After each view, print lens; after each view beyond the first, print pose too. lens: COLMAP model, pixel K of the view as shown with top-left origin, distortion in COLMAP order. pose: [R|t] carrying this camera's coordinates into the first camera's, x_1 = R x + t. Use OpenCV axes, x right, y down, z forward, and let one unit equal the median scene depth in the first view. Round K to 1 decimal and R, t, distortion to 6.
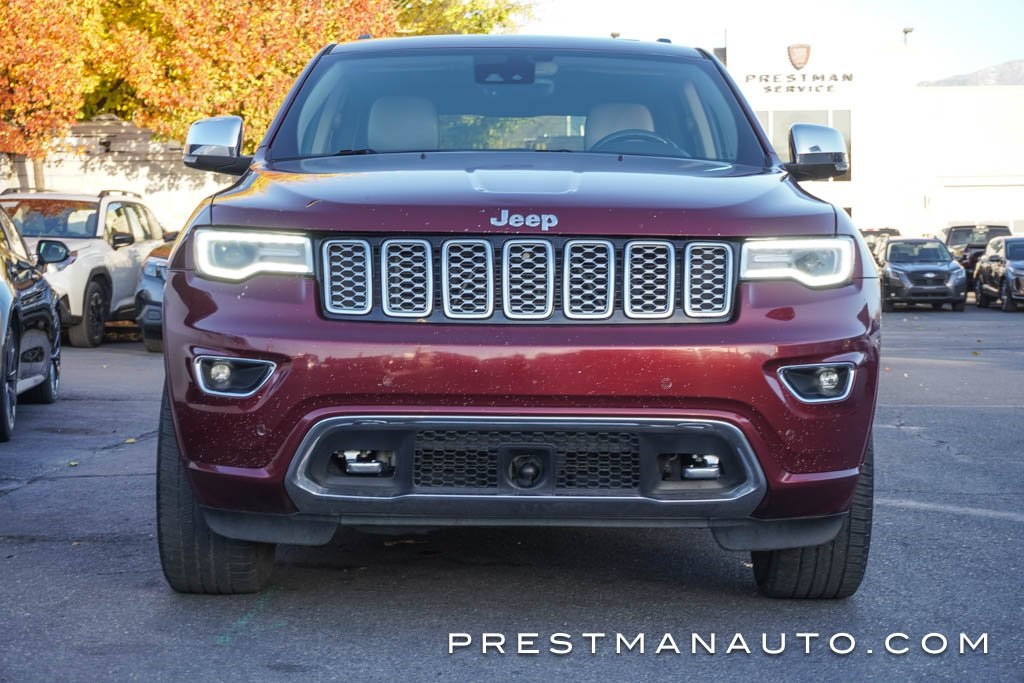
lens RADIAL K [[2072.4, 0, 512.0], [0, 2072.4, 344.1], [0, 0, 1]] dist [0.087281, 0.000000]
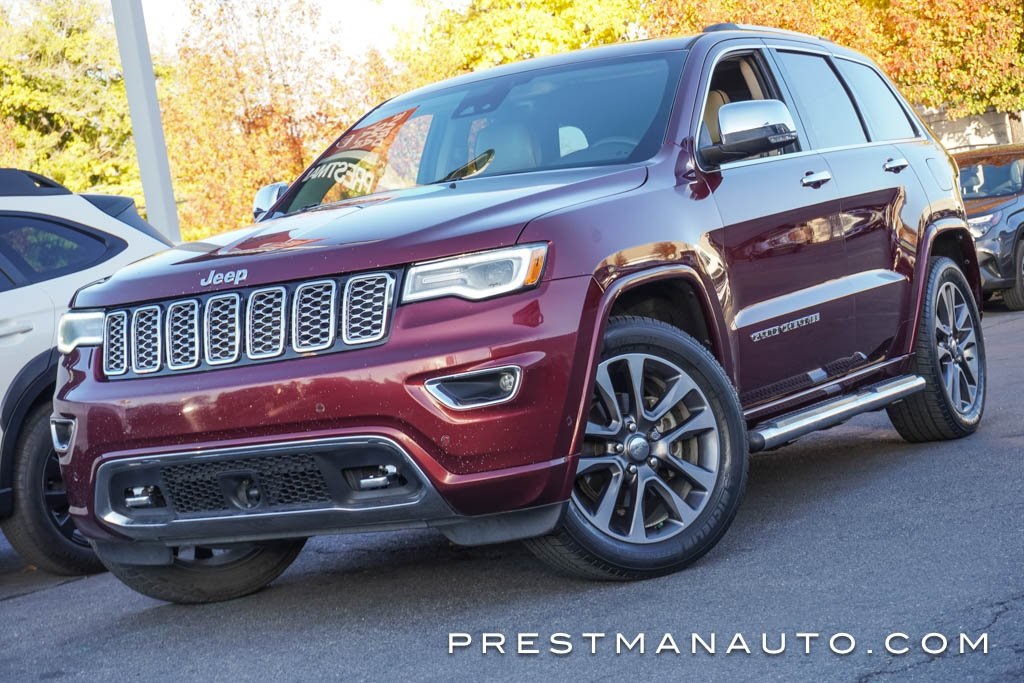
lens RADIAL K [[2117.8, 0, 512.1], [0, 2117.8, 342.0], [0, 0, 1]] dist [-0.231747, 0.000000]
pose [[0.869606, -0.117840, -0.479479, 0.700341], [0.129179, 0.991577, -0.009412, 0.007652], [0.476549, -0.053754, 0.877503, 0.043943]]
